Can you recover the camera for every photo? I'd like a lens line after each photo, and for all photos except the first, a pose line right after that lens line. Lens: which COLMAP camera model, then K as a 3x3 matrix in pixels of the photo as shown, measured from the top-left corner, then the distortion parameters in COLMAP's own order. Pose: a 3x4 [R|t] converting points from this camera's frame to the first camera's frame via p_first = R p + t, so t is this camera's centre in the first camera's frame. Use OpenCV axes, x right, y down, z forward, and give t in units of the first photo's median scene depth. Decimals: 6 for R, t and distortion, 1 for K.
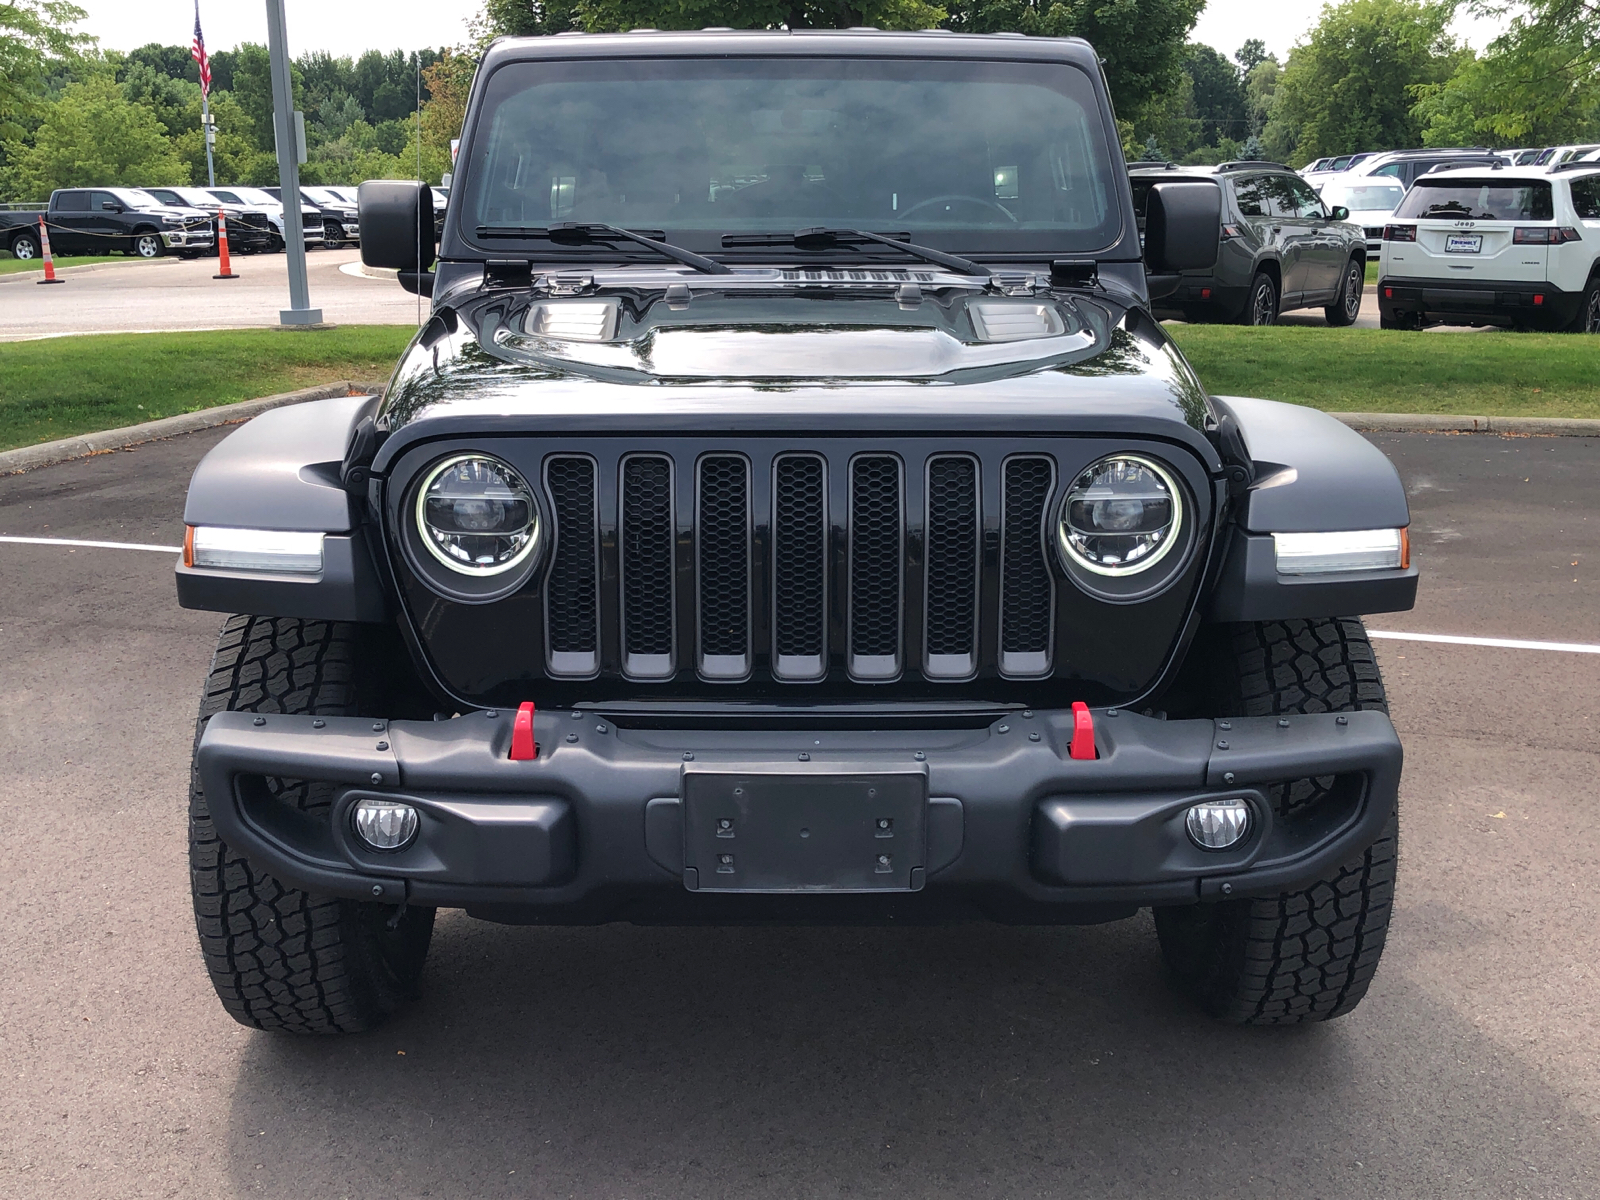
lens RADIAL K [[1636.4, 0, 799.5], [0, 1636.4, 563.4], [0, 0, 1]] dist [0.068984, -0.002734]
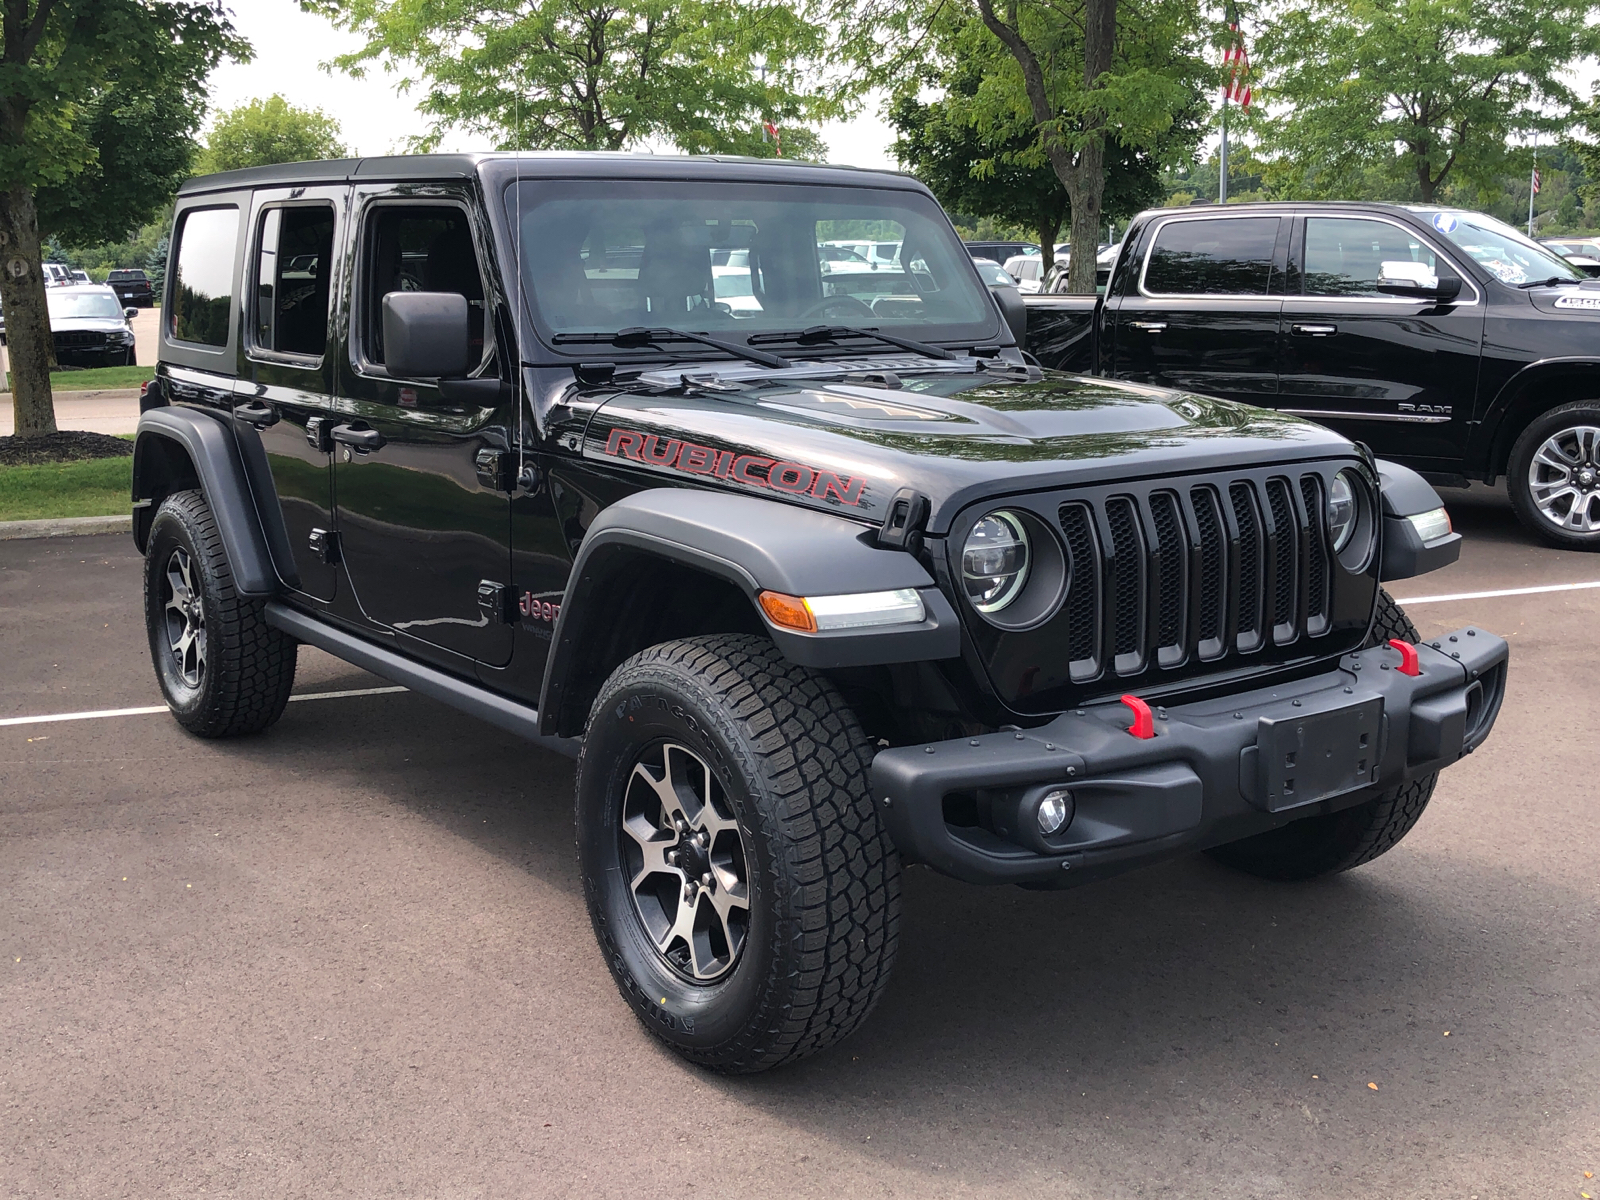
lens RADIAL K [[1700.7, 0, 786.2], [0, 1700.7, 600.7], [0, 0, 1]] dist [0.110930, -0.316436]
pose [[0.815706, -0.118373, 0.566226, -0.929292], [0.144079, 0.989566, -0.000686, -0.019494], [-0.560237, 0.082141, 0.824250, 0.048463]]
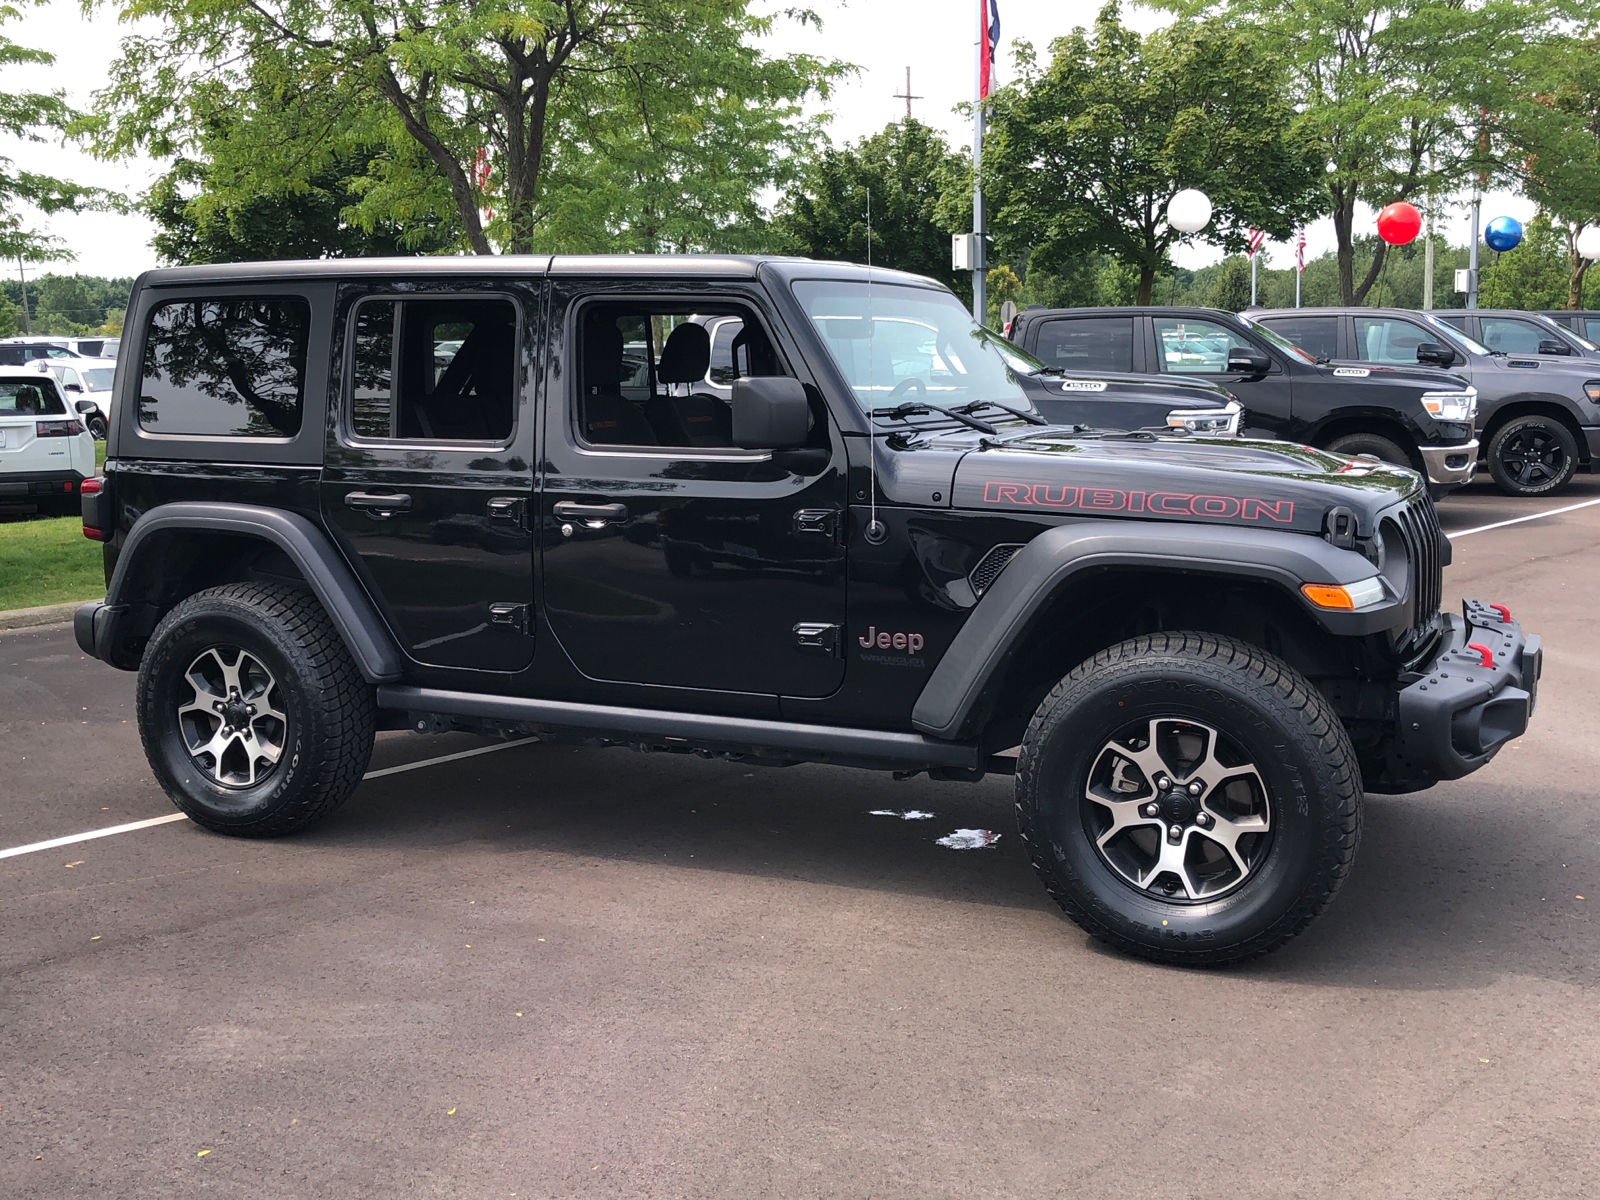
lens RADIAL K [[1700.7, 0, 786.2], [0, 1700.7, 600.7], [0, 0, 1]] dist [0.110930, -0.316436]
pose [[0.446789, -0.132854, 0.884720, -1.819803], [0.221762, 0.974496, 0.034345, -0.162920], [-0.866719, 0.180852, 0.464856, 0.637954]]
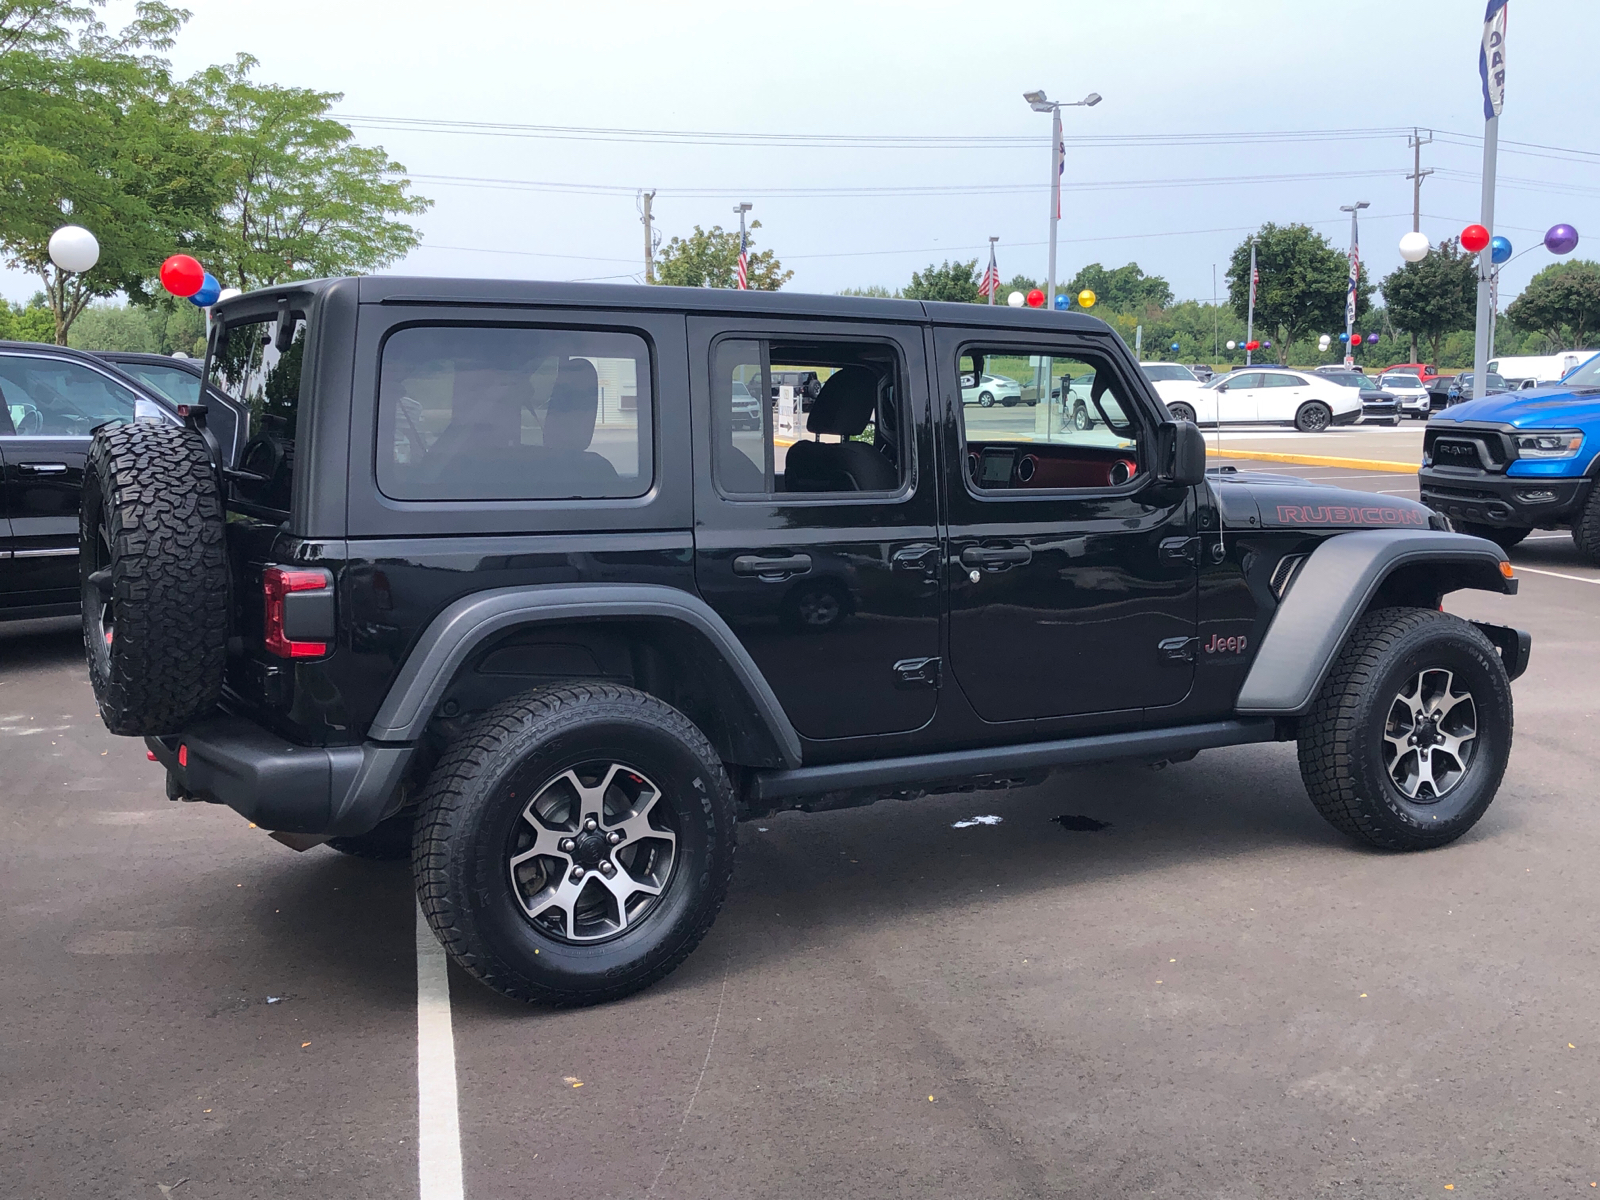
lens RADIAL K [[1705.9, 0, 794.4], [0, 1705.9, 600.9], [0, 0, 1]] dist [0.130478, -0.391264]
pose [[-0.477925, -0.104070, 0.872214, -1.798685], [0.204049, 0.952641, 0.225474, -0.647725], [-0.854372, 0.285734, -0.434056, 2.625150]]
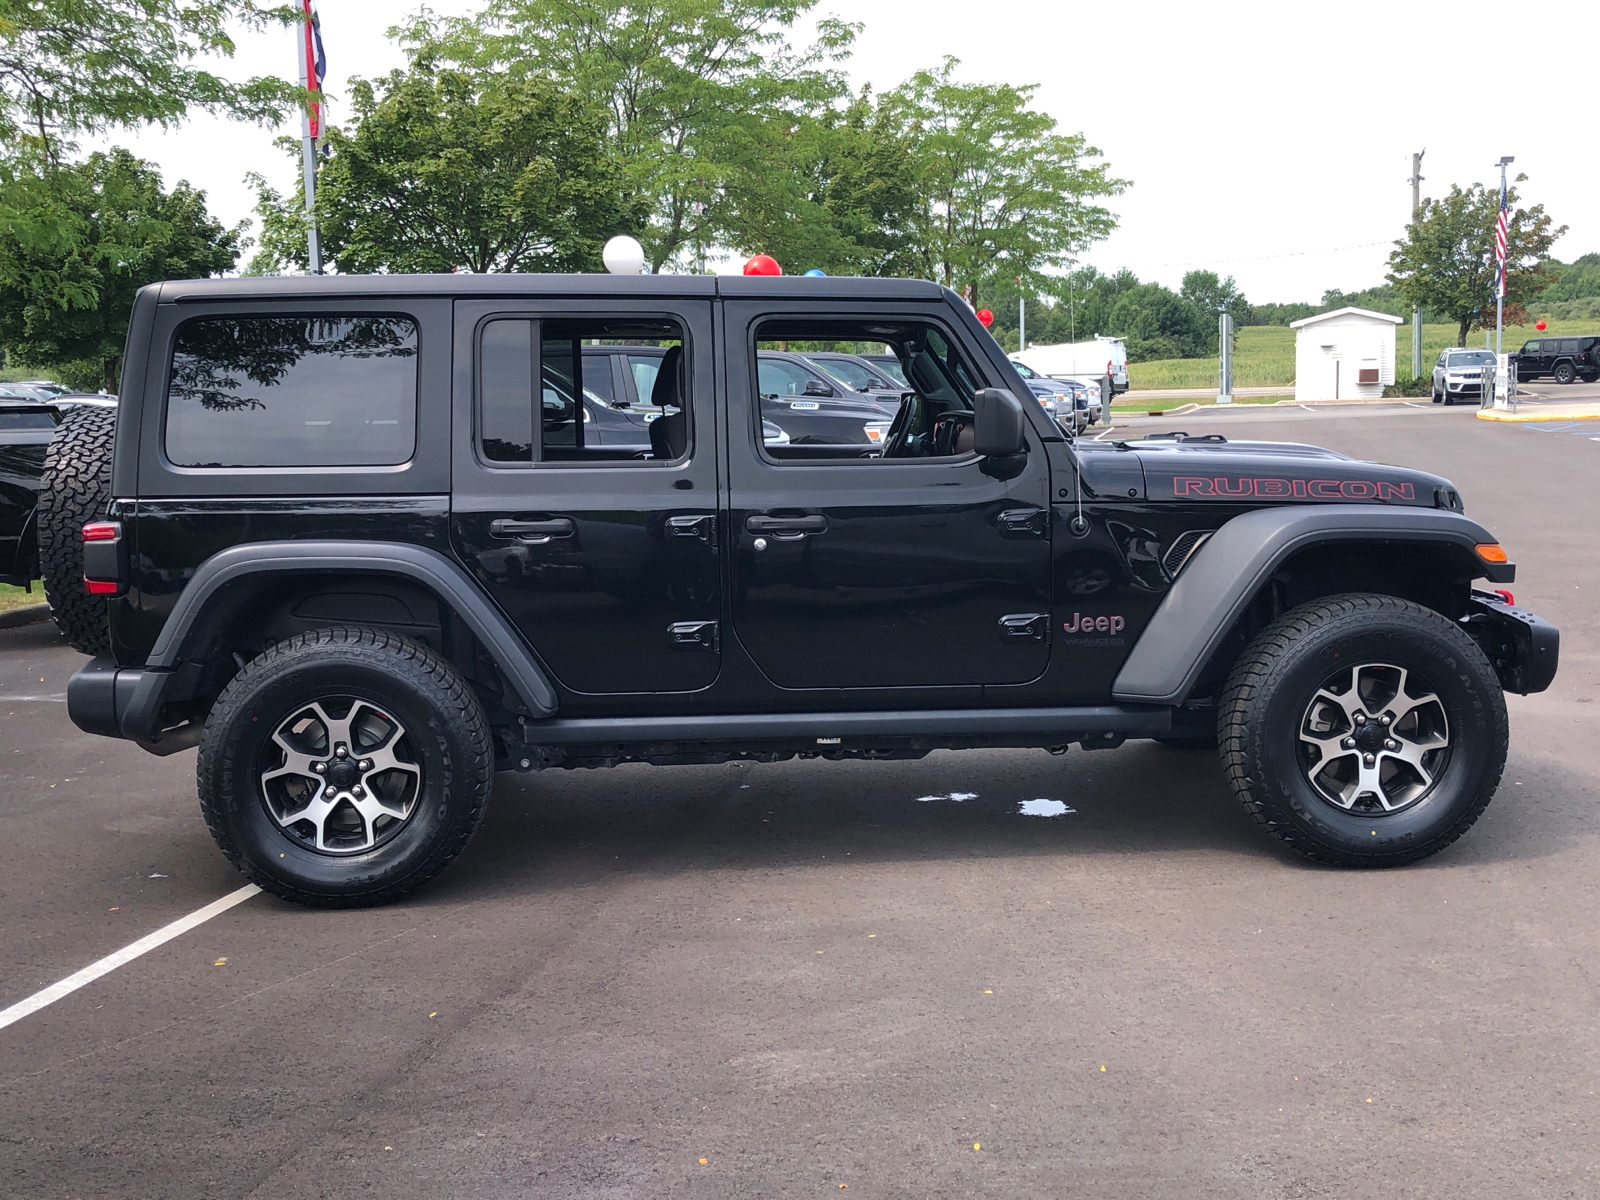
lens RADIAL K [[1700.7, 0, 786.2], [0, 1700.7, 600.7], [0, 0, 1]] dist [0.110930, -0.316436]
pose [[-0.033371, -0.123758, 0.991751, -2.140980], [0.254914, 0.958431, 0.128177, -0.395565], [-0.966388, 0.257089, -0.000437, 1.657986]]
